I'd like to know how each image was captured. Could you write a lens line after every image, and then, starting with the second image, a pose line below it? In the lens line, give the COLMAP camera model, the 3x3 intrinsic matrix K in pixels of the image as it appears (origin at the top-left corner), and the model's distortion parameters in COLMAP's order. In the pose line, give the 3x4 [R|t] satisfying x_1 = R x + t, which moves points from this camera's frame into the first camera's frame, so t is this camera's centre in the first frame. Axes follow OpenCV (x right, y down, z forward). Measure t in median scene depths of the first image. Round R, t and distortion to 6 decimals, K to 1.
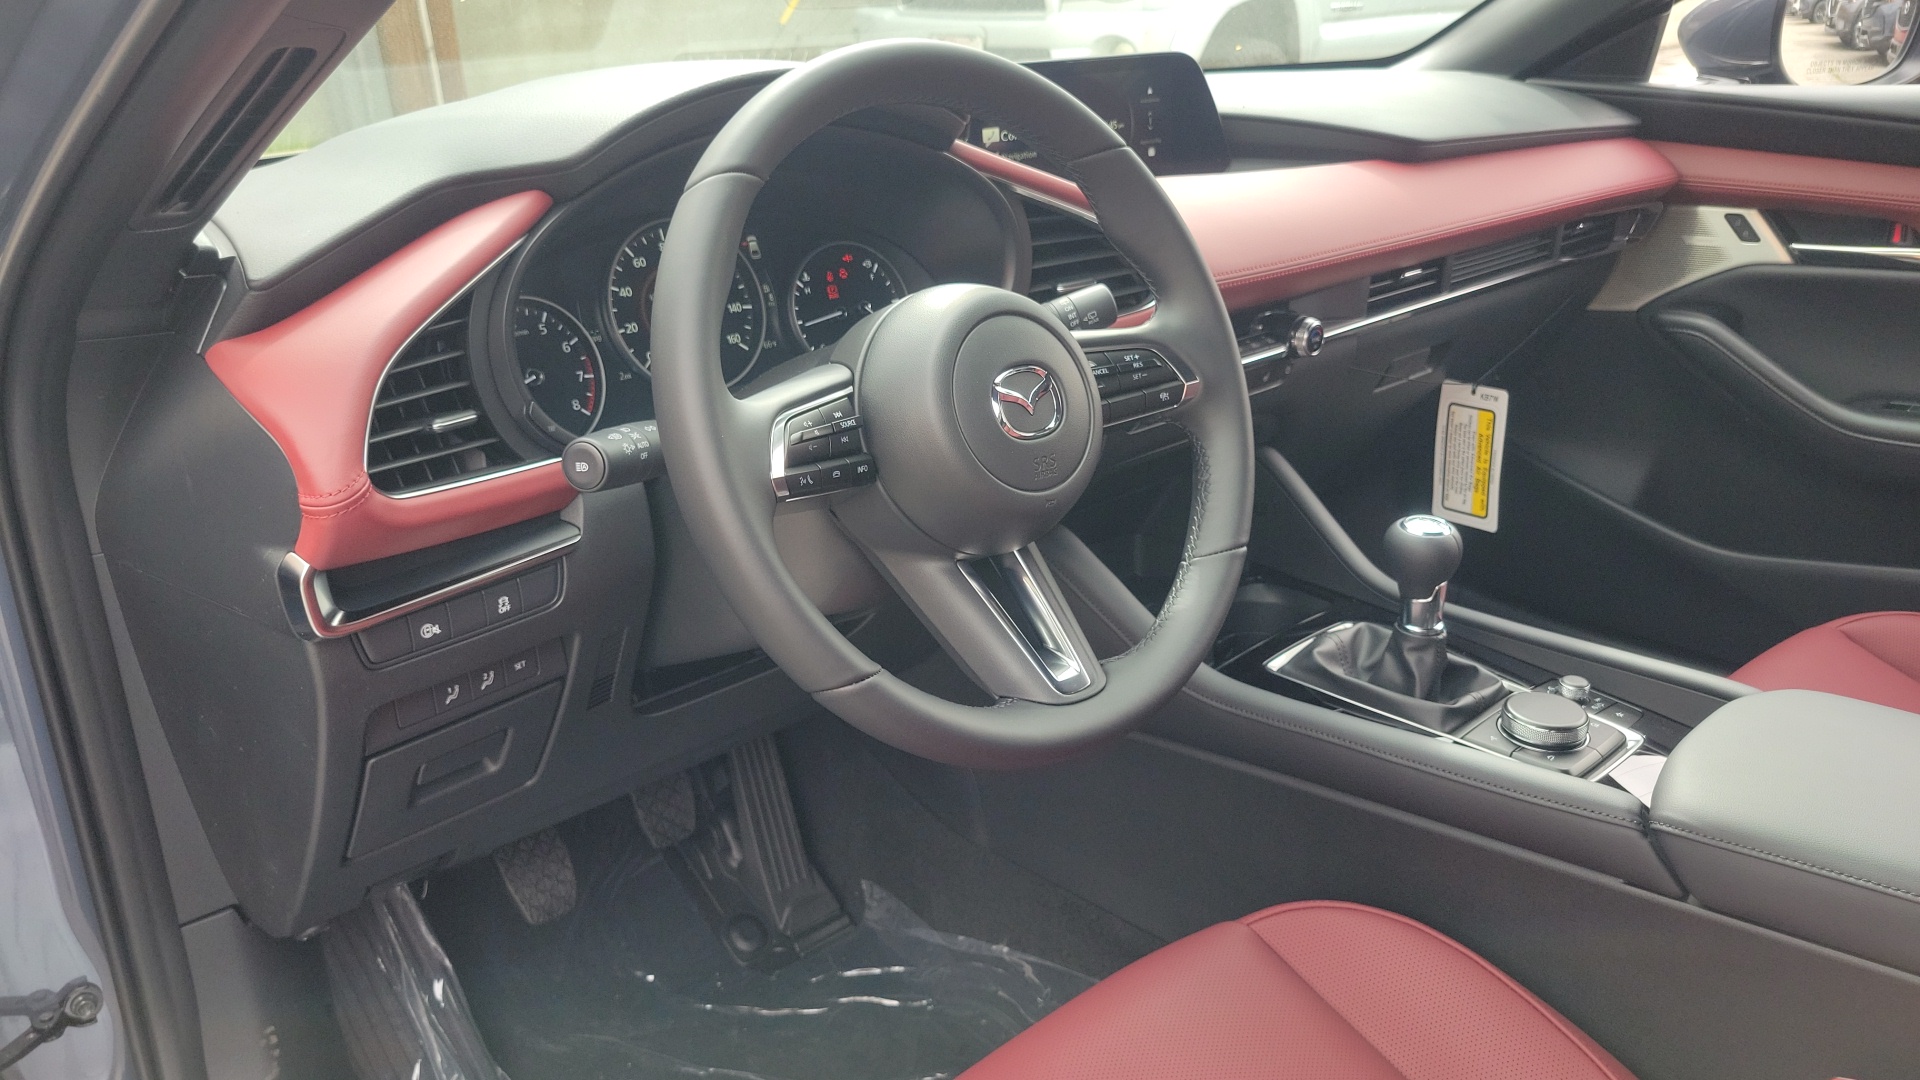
lens RADIAL K [[1458.3, 0, 958.2], [0, 1458.3, 547.4], [0, 0, 1]] dist [0.015841, 0.001175]
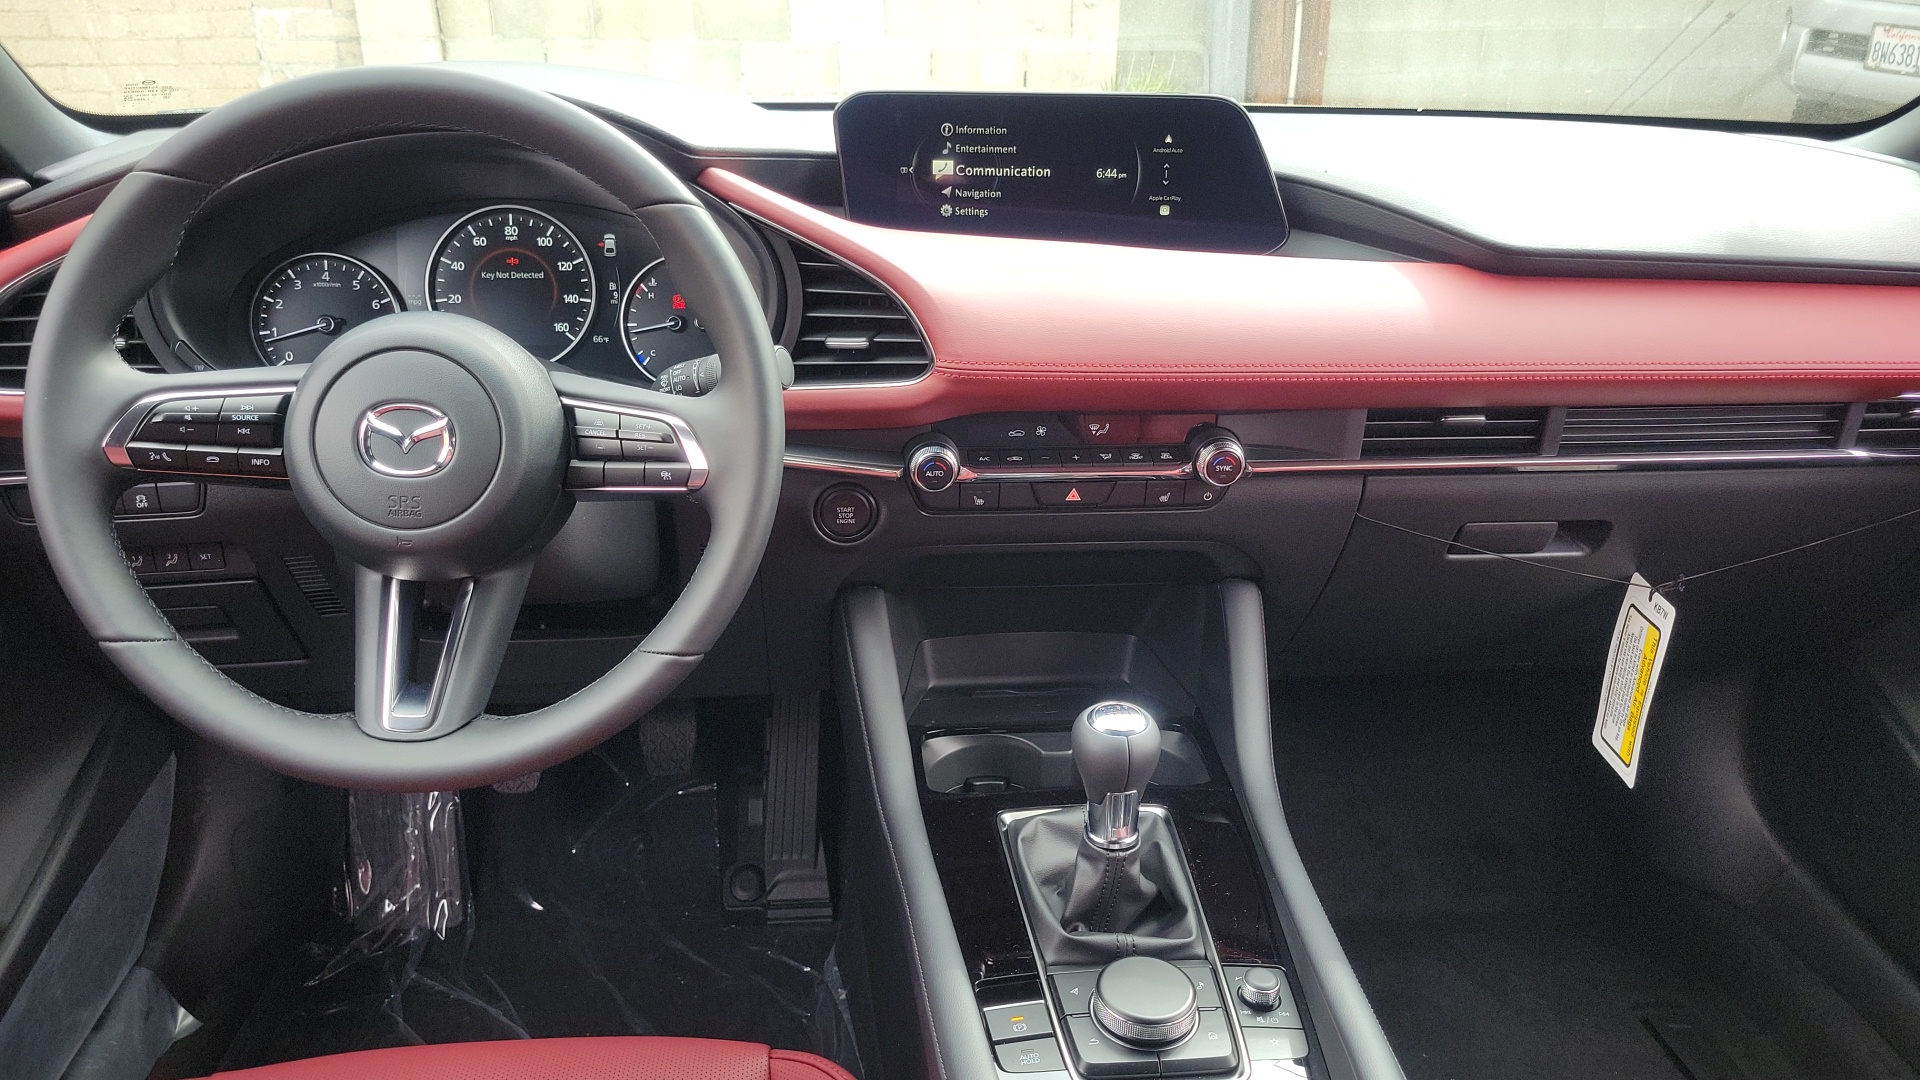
lens RADIAL K [[1458.3, 0, 969.5], [0, 1458.3, 571.0], [0, 0, 1]] dist [0.015841, 0.001175]
pose [[0.788785, 0.282187, -0.546067, 0.635372], [-0.257141, 0.958407, 0.123834, -0.161759], [0.558299, 0.042737, 0.828539, 0.262566]]
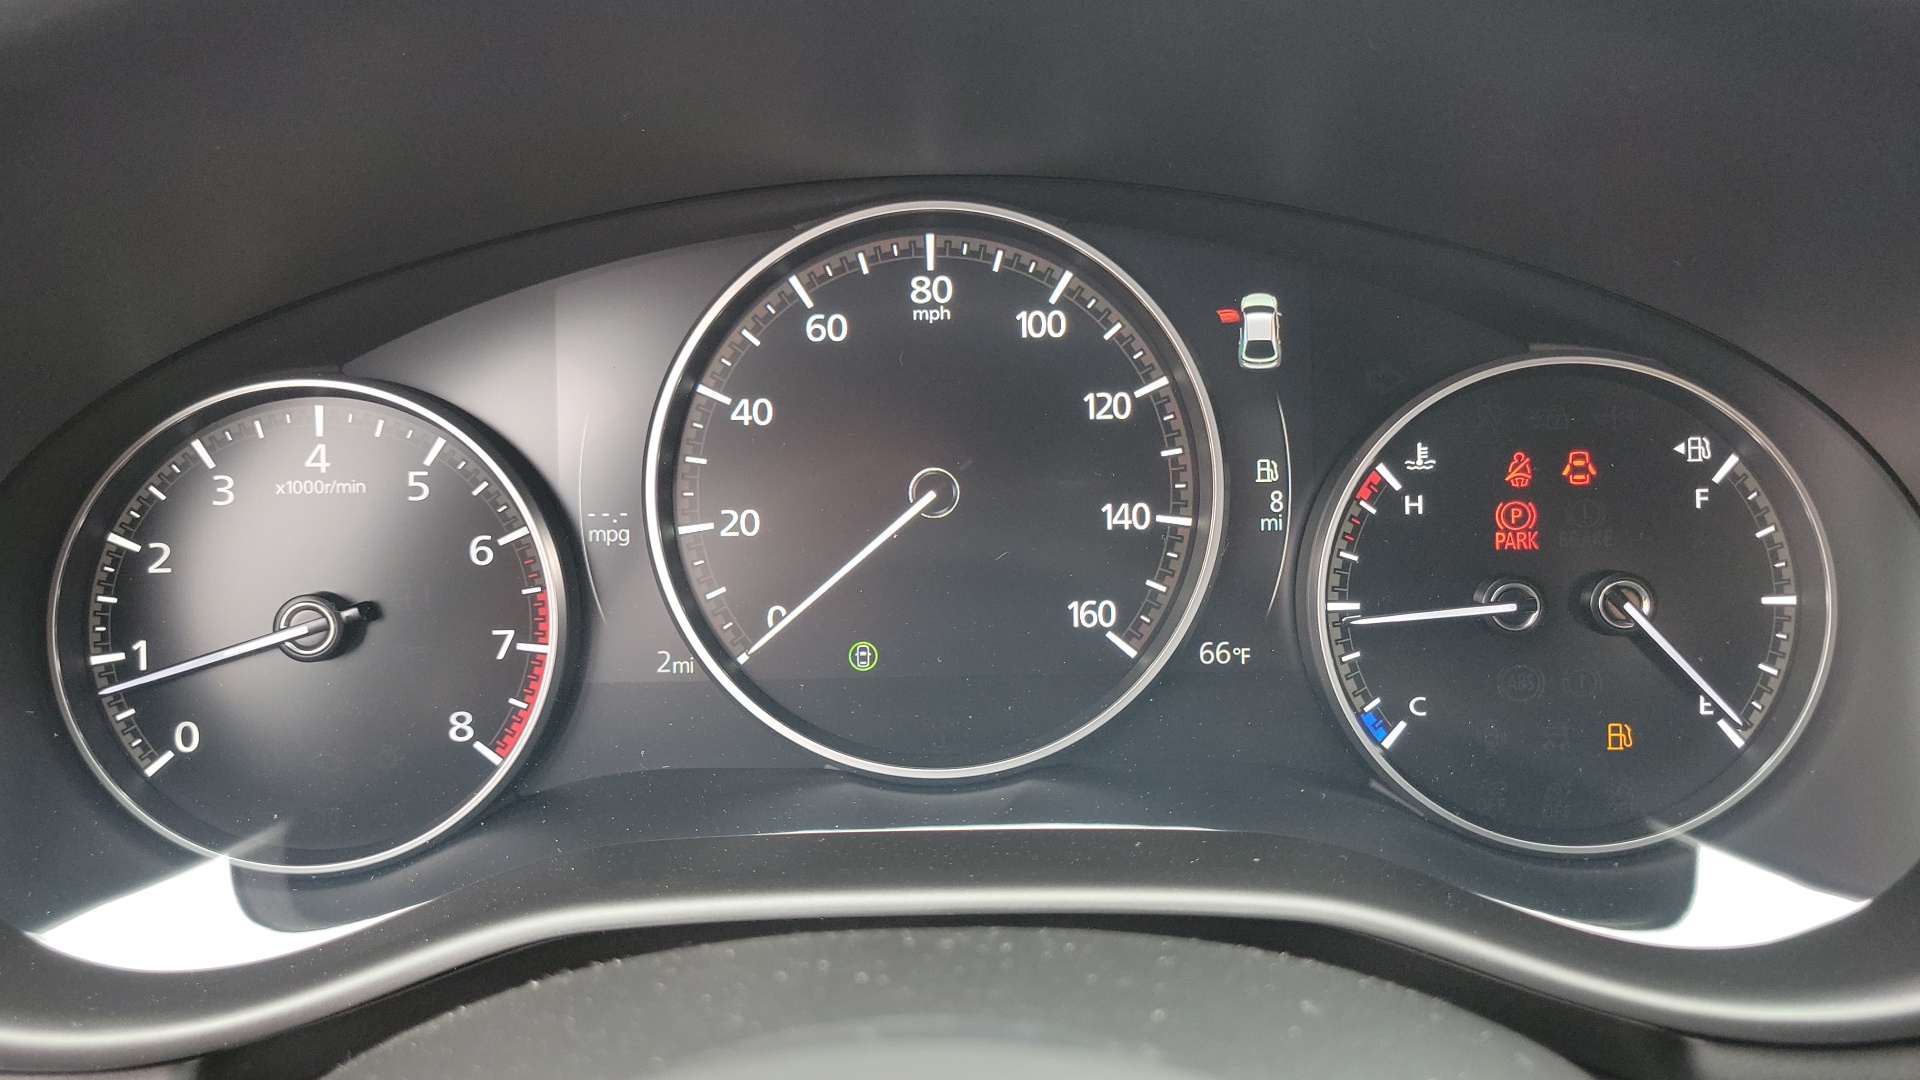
lens RADIAL K [[1458.3, 0, 942.8], [0, 1458.3, 536.5], [0, 0, 1]] dist [0.015841, 0.001175]
pose [[0.723697, 0.249734, -0.643347, 0.015932], [-0.246722, 0.964243, 0.096762, -0.161559], [0.644508, 0.088702, 0.759435, 0.665601]]
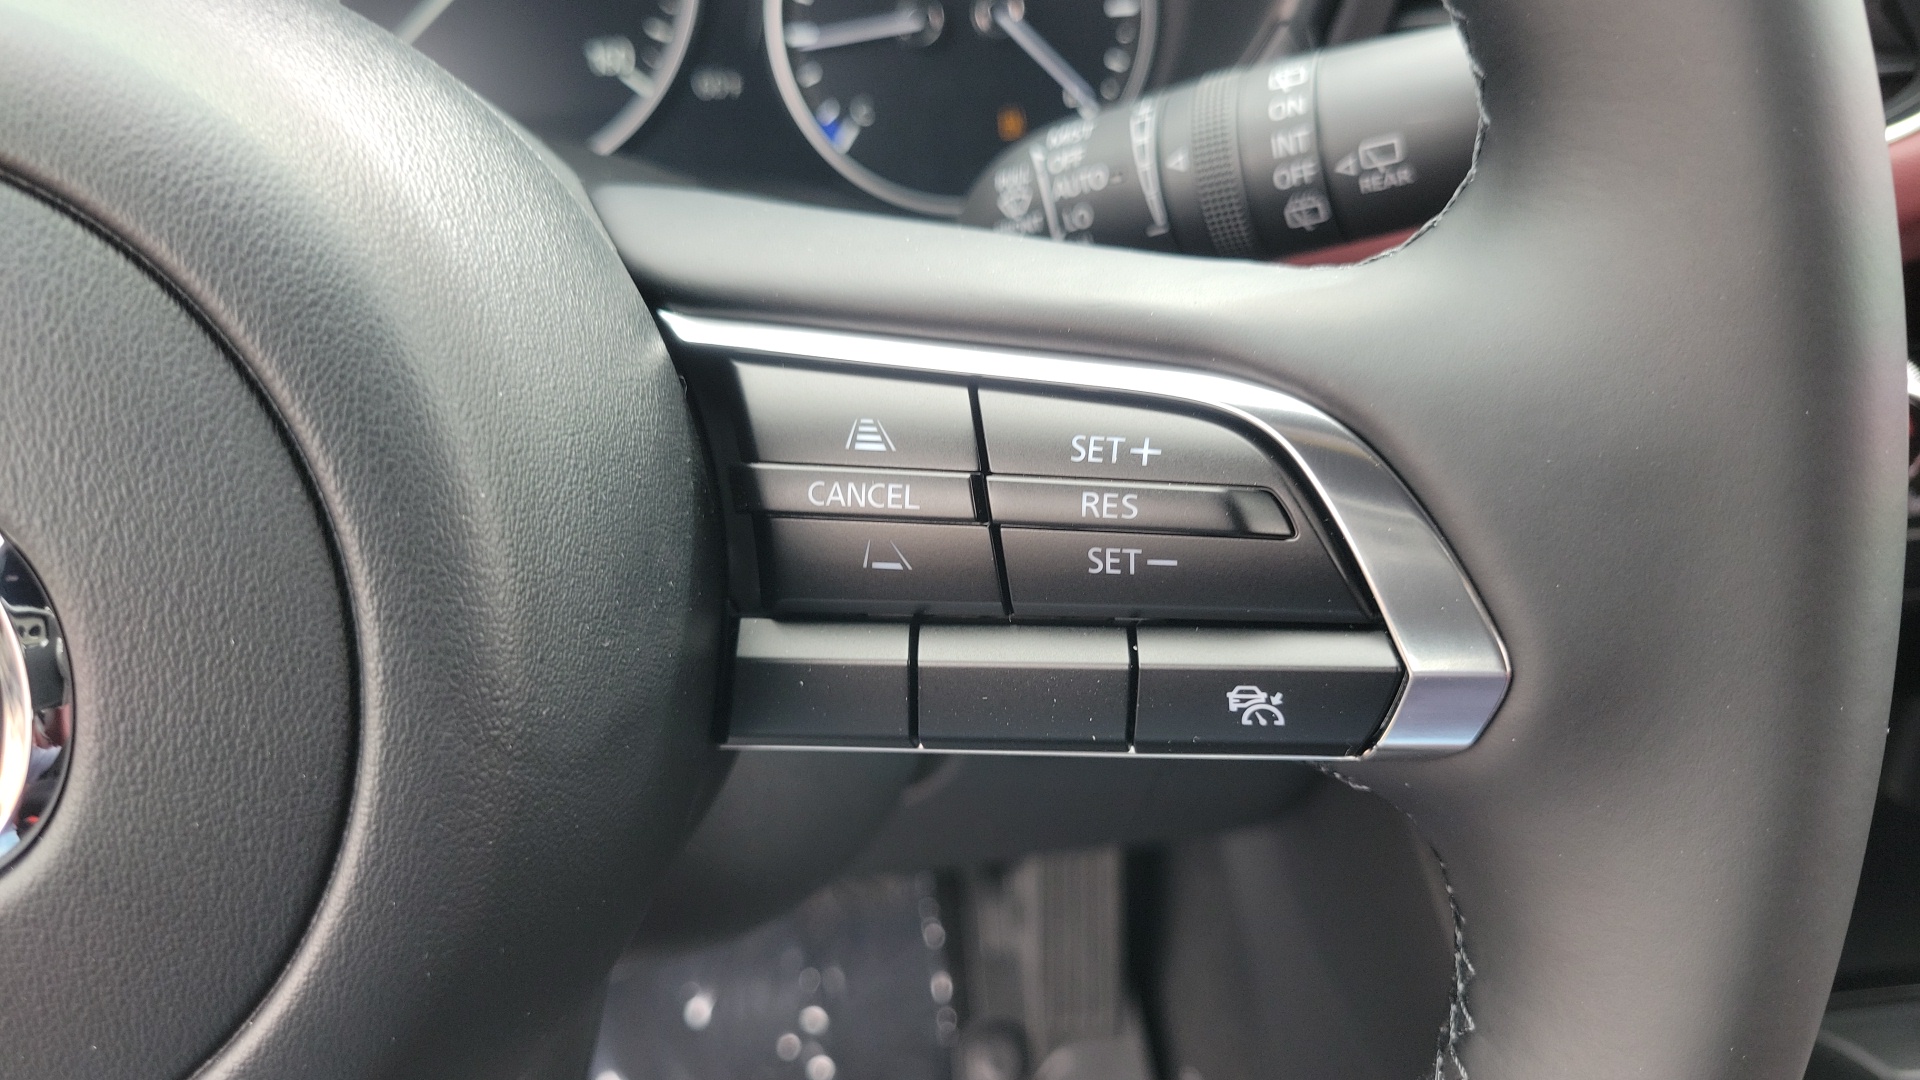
lens RADIAL K [[1458.3, 0, 976.0], [0, 1458.3, 550.2], [0, 0, 1]] dist [0.015841, 0.001175]
pose [[0.787005, 0.309517, -0.533688, 0.153349], [-0.198684, 0.946115, 0.255717, -0.123104], [0.584078, -0.095215, 0.806093, 0.653503]]
